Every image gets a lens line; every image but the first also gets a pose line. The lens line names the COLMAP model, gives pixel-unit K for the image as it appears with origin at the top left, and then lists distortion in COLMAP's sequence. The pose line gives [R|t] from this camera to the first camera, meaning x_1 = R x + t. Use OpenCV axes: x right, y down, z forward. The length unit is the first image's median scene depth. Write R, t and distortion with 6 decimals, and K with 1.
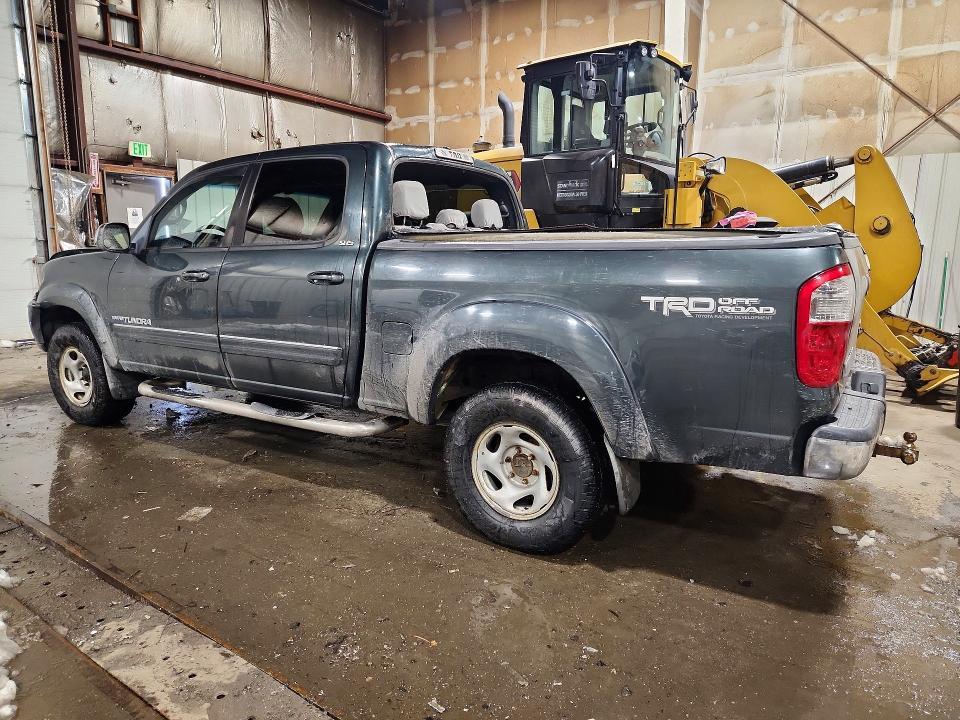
lens RADIAL K [[756.4, 0, 463.8], [0, 756.4, 355.5], [0, 0, 1]] dist [0.015381, -0.007332]
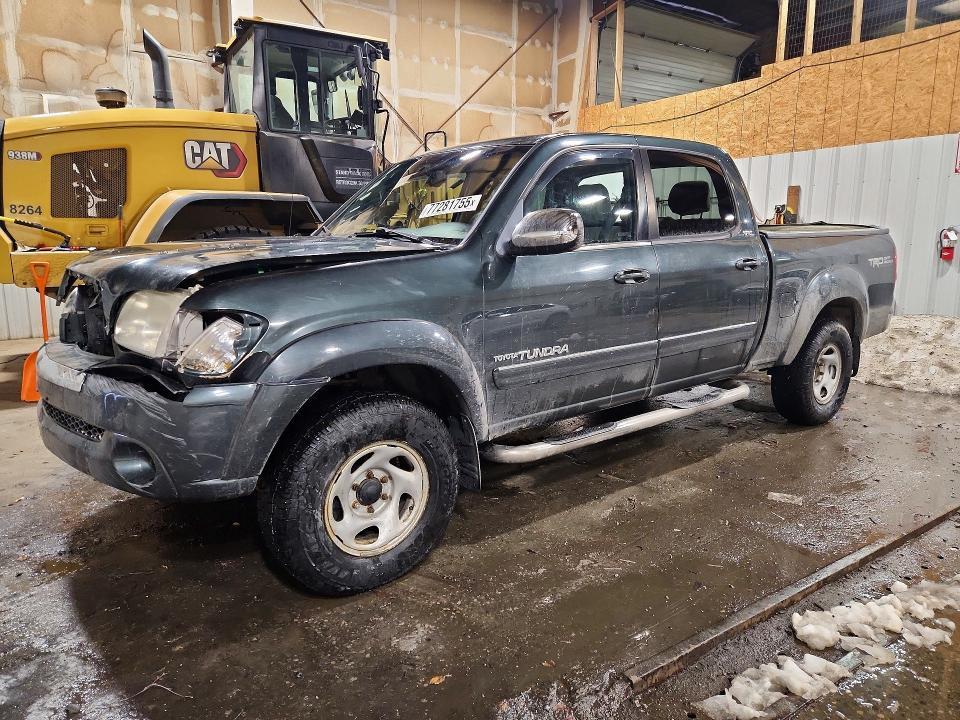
lens RADIAL K [[810.6, 0, 422.2], [0, 810.6, 361.8], [0, 0, 1]] dist [0.007340, 0.014607]
pose [[0.185023, -0.154717, 0.970479, -0.740570], [0.140226, 0.981581, 0.129752, -0.093103], [-0.972678, 0.112079, 0.203310, 0.613566]]
